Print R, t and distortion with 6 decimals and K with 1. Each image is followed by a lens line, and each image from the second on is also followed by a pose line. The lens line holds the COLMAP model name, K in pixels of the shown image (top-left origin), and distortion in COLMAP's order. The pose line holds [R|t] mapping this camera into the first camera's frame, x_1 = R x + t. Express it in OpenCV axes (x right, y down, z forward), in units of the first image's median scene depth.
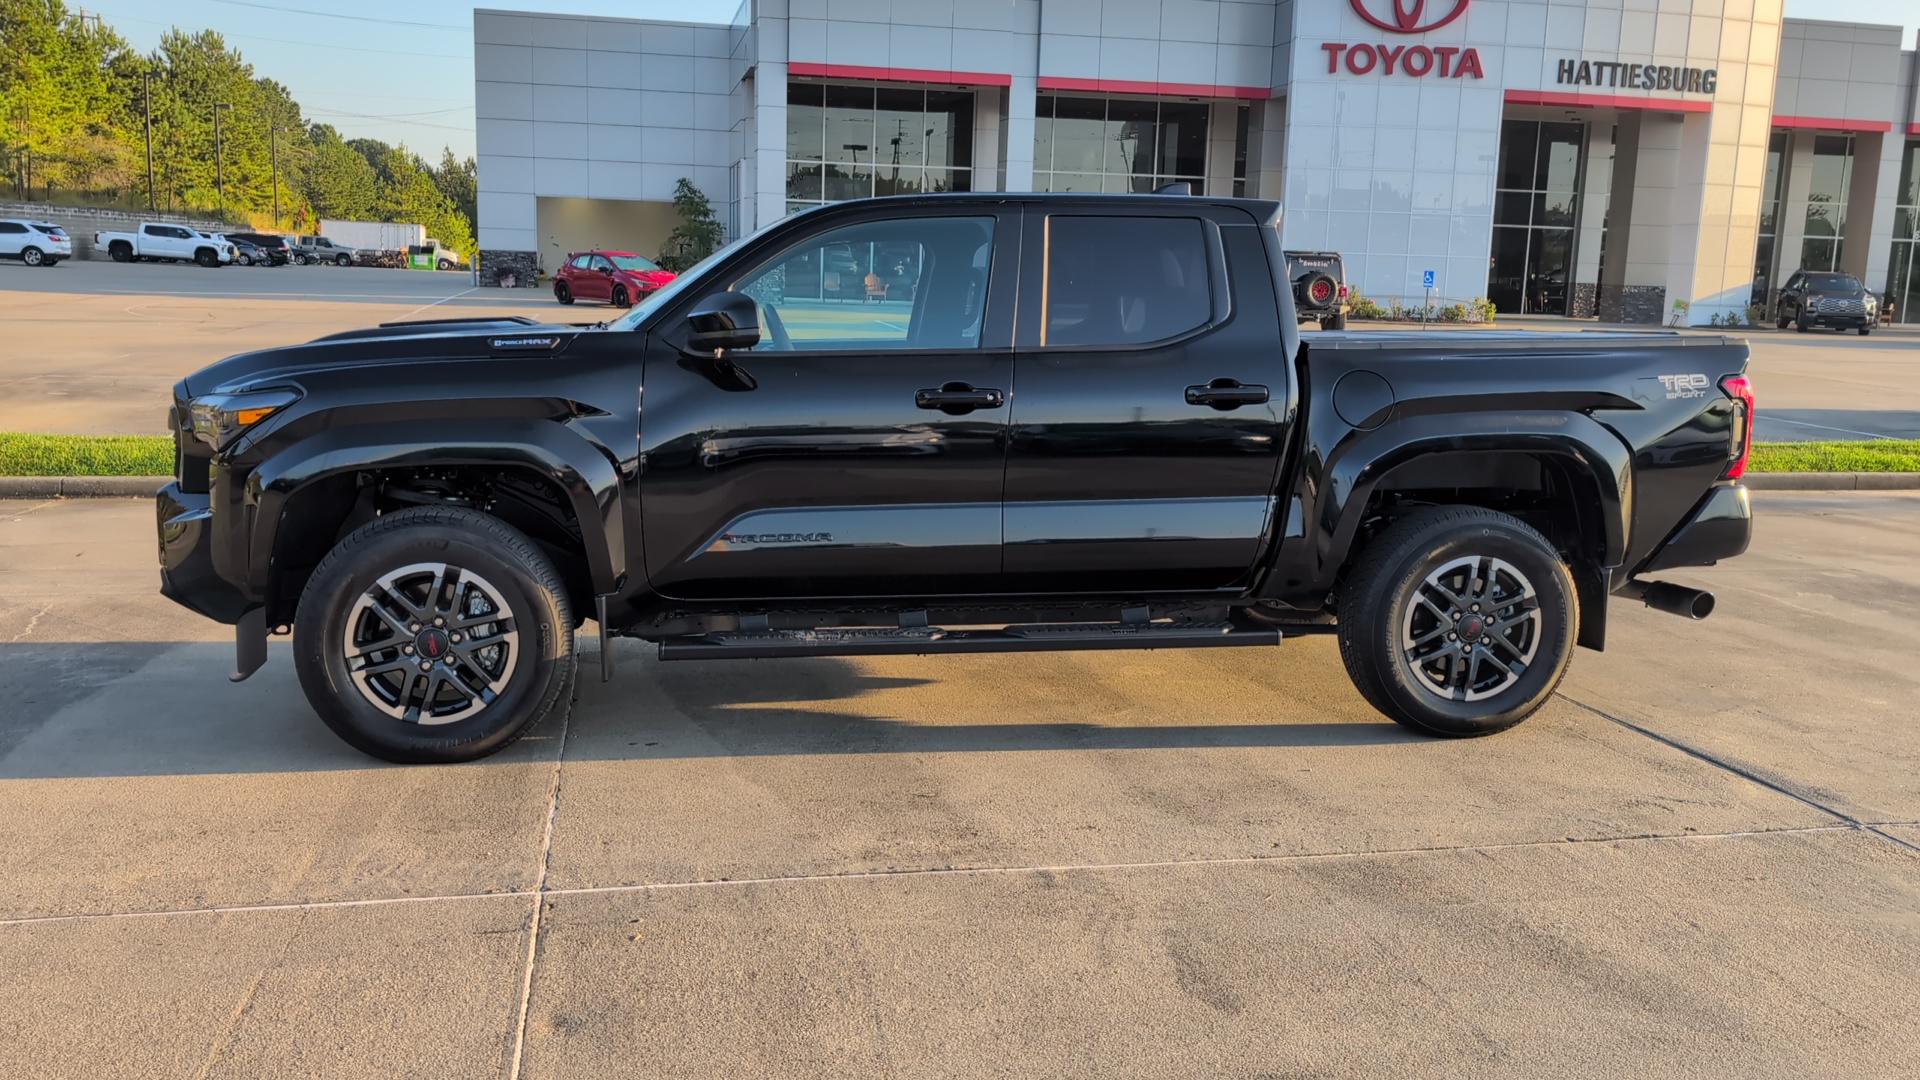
lens RADIAL K [[1629.8, 0, 970.8], [0, 1629.8, 543.2], [0, 0, 1]] dist [0.028549, -0.023574]
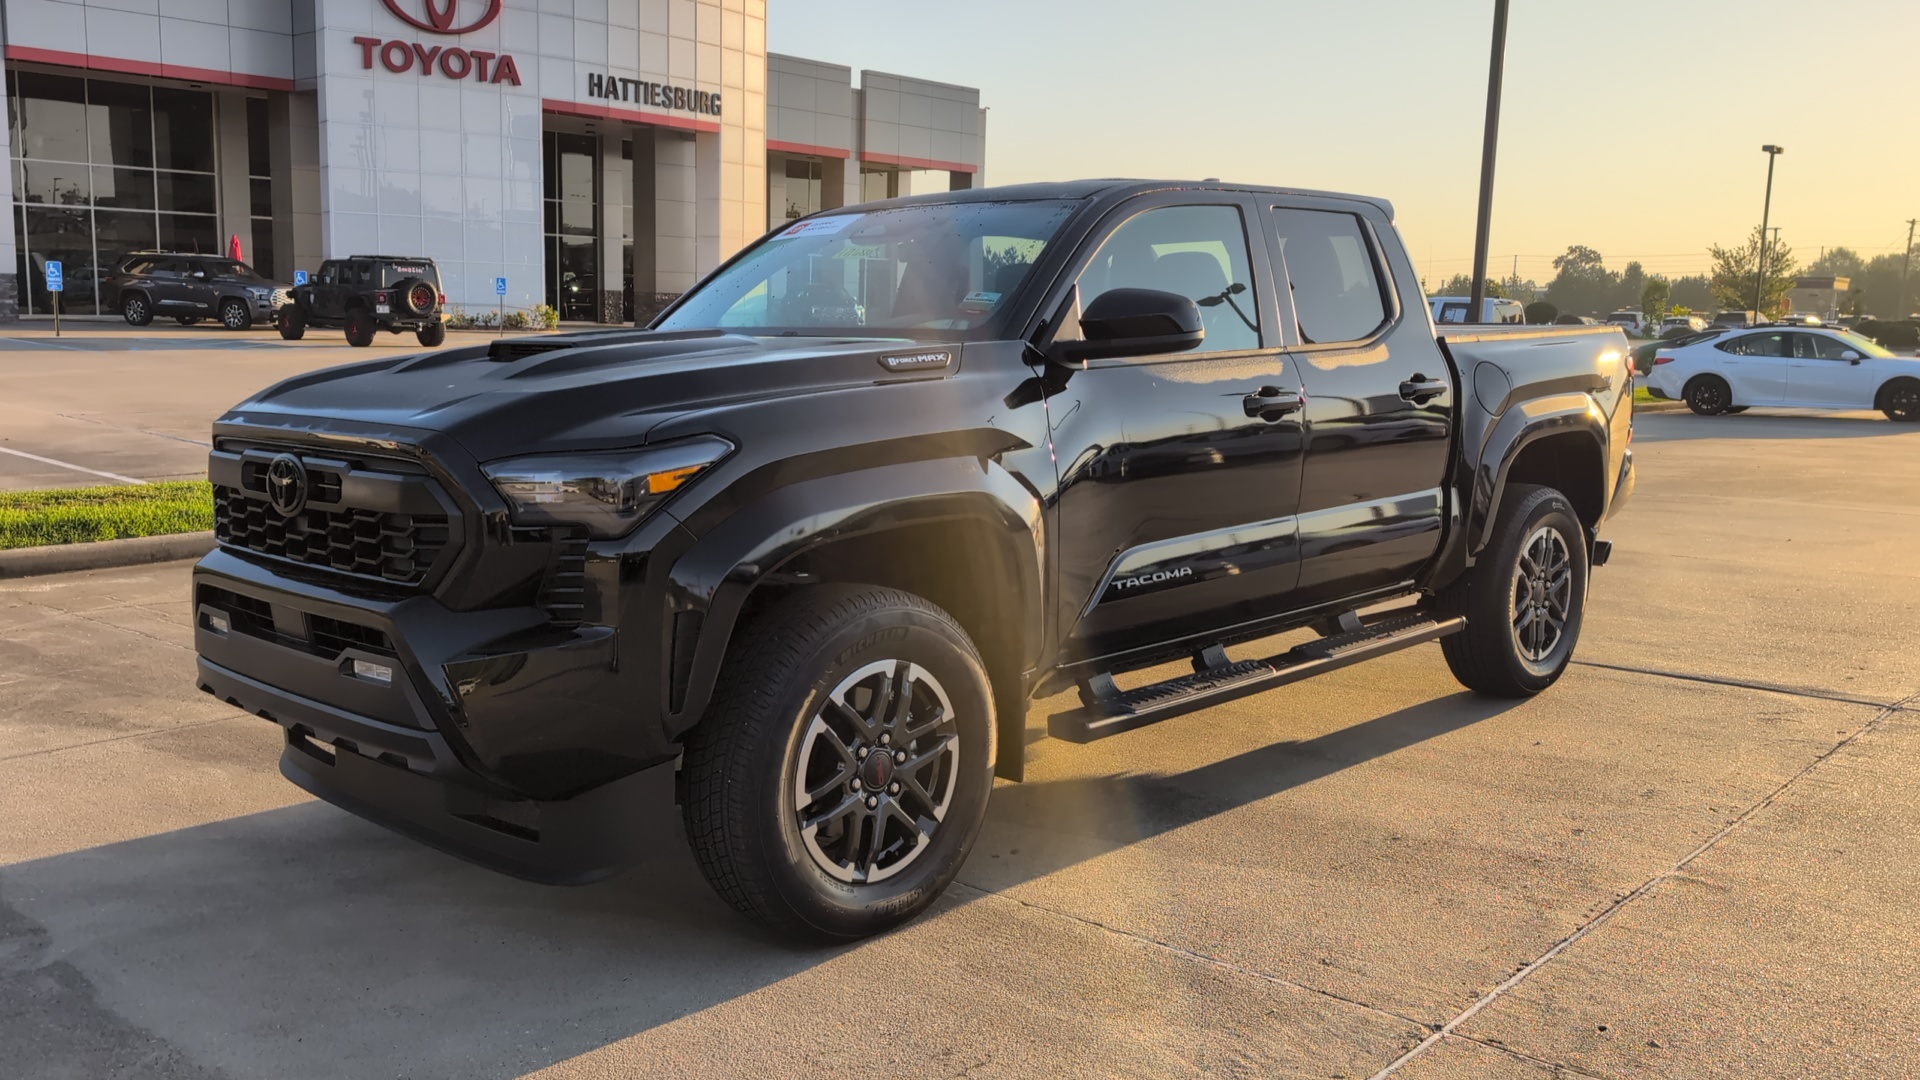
lens RADIAL K [[1629.8, 0, 972.2], [0, 1629.8, 527.8], [0, 0, 1]] dist [0.028549, -0.023574]
pose [[0.803562, -0.091514, 0.588145, -0.078516], [0.099837, 0.994834, 0.018390, -0.006196], [-0.586789, 0.043941, 0.808547, 0.041323]]
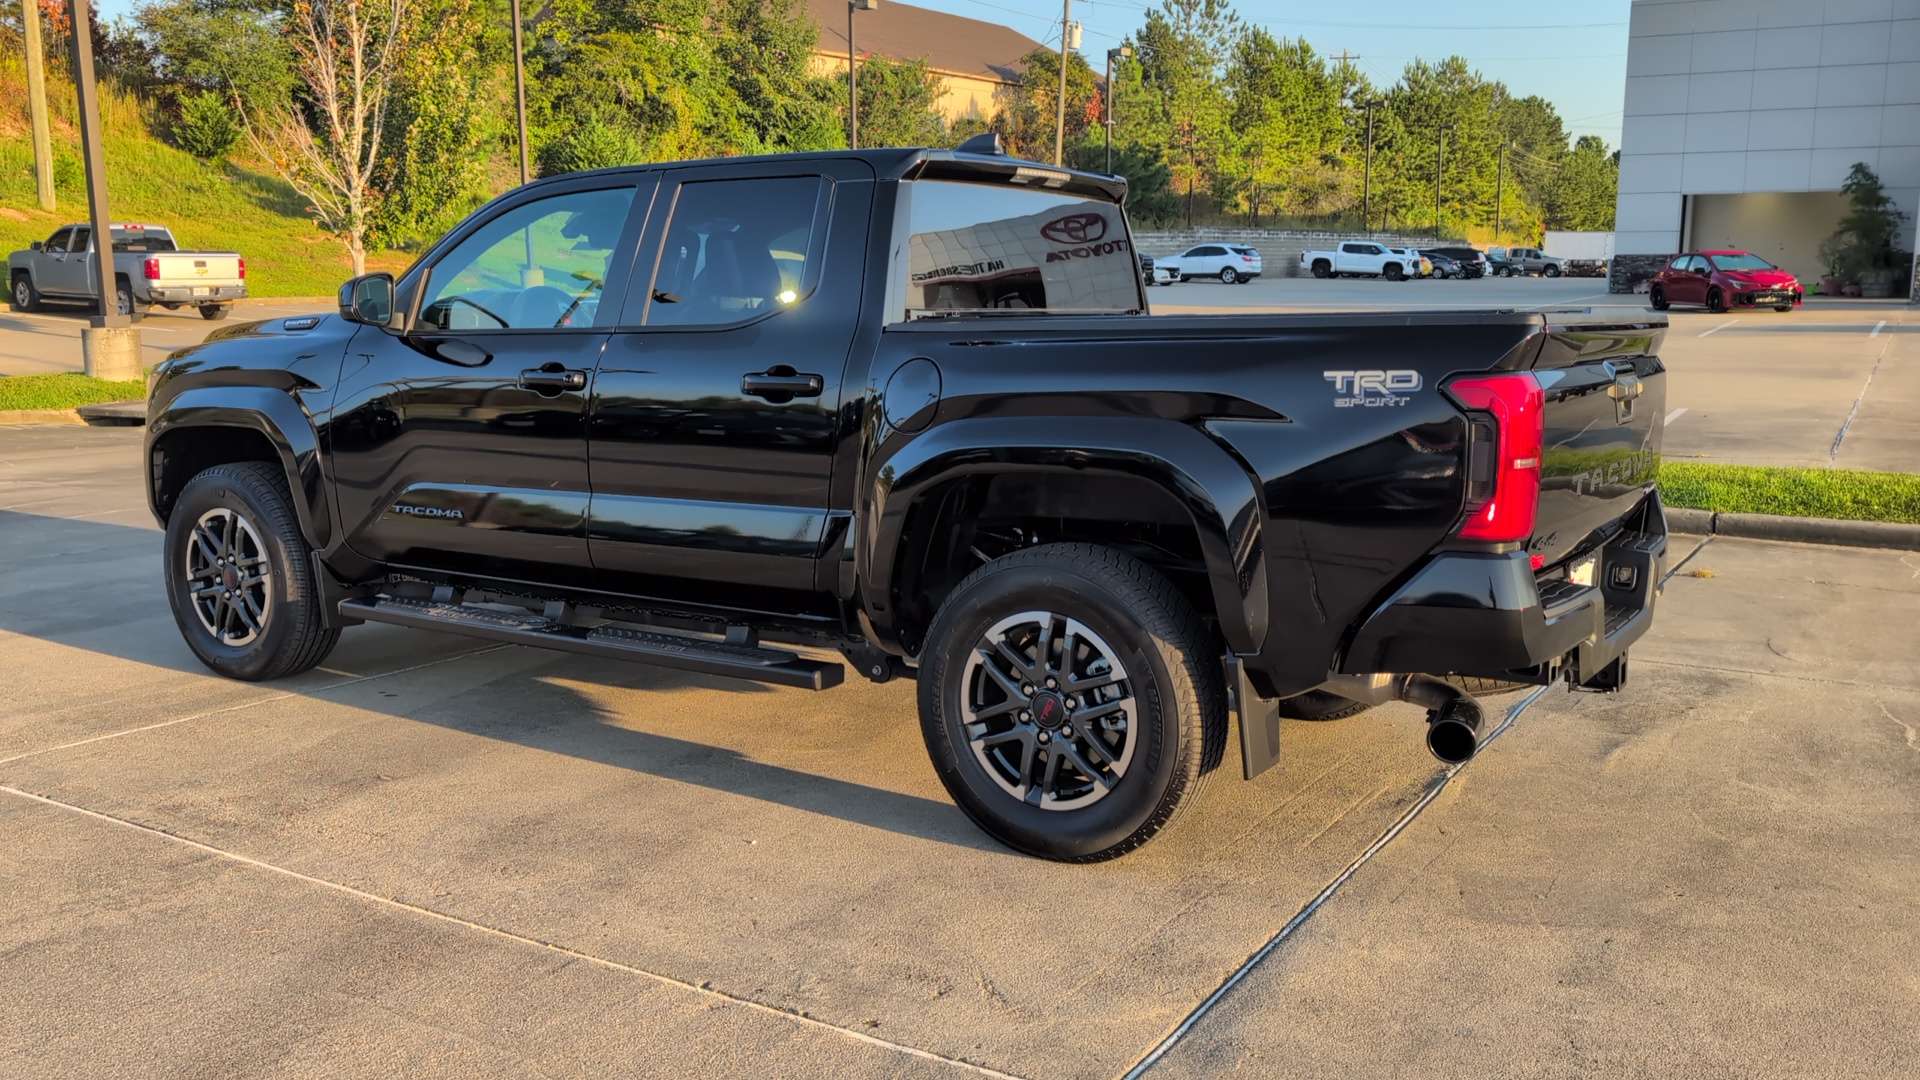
lens RADIAL K [[1629.8, 0, 968.2], [0, 1629.8, 553.4], [0, 0, 1]] dist [0.028549, -0.023574]
pose [[0.732213, 0.089825, -0.675126, 0.094166], [-0.090596, 0.995301, 0.034168, -0.004879], [0.675023, 0.036145, 0.736911, 0.053399]]
